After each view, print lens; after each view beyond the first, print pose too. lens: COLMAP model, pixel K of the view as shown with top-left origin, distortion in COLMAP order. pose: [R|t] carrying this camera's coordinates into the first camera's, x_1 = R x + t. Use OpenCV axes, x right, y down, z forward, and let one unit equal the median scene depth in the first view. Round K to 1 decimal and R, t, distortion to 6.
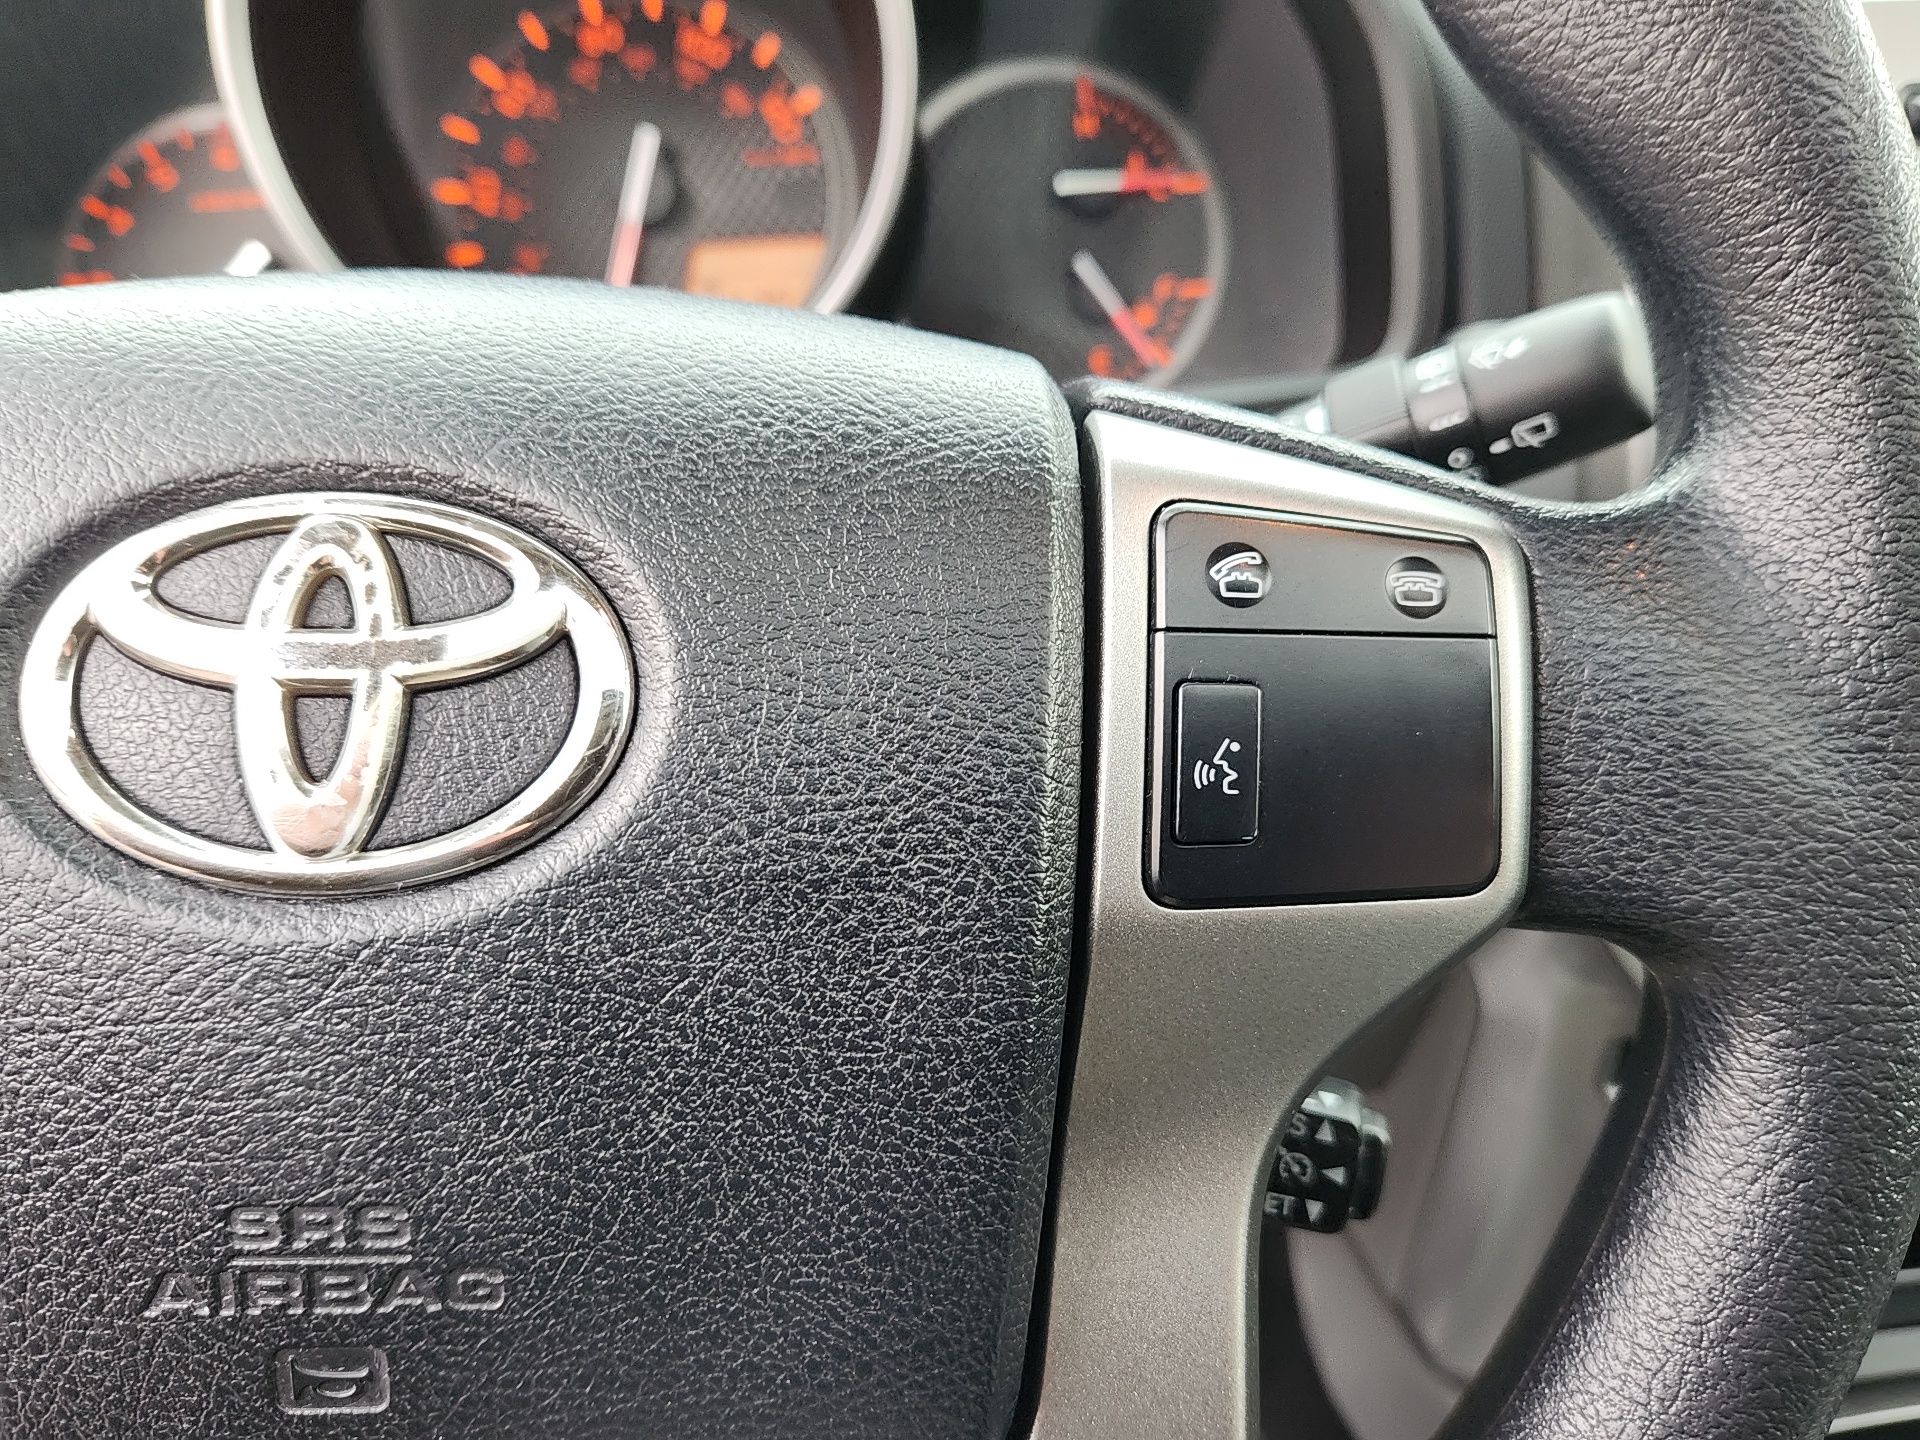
lens RADIAL K [[1477.5, 0, 960.0], [0, 1477.5, 720.0], [0, 0, 1]] dist [0.034163, -0.054114]
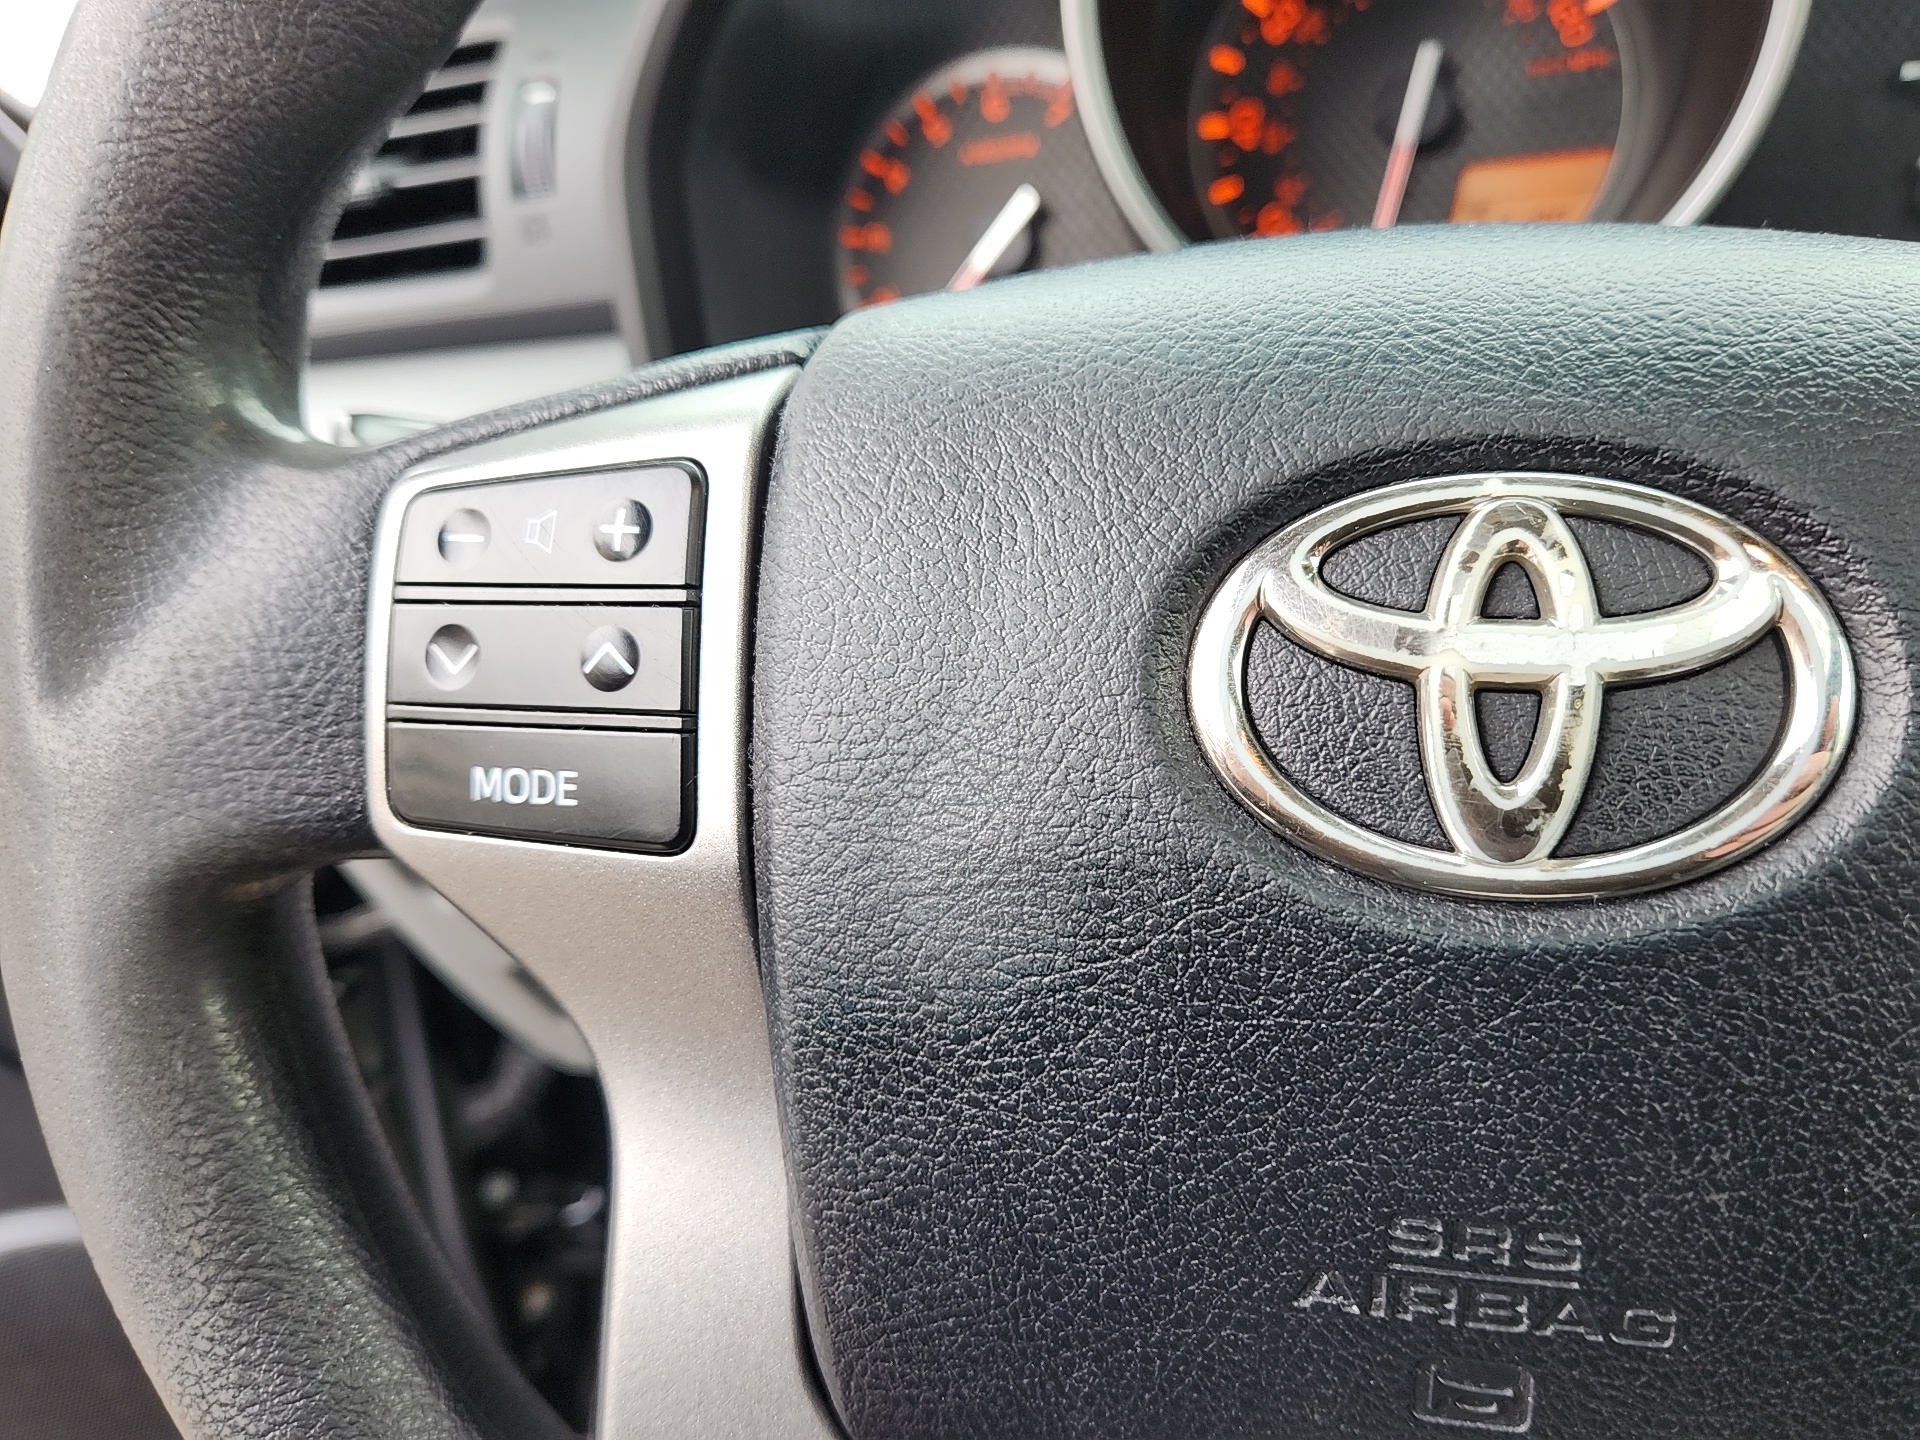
lens RADIAL K [[1477.5, 0, 960.0], [0, 1477.5, 720.0], [0, 0, 1]] dist [0.034163, -0.054114]
pose [[0.964379, 0.040261, -0.261442, -0.517489], [-0.025929, 0.997977, 0.058040, -0.043263], [0.263250, -0.049194, 0.963472, -0.001171]]
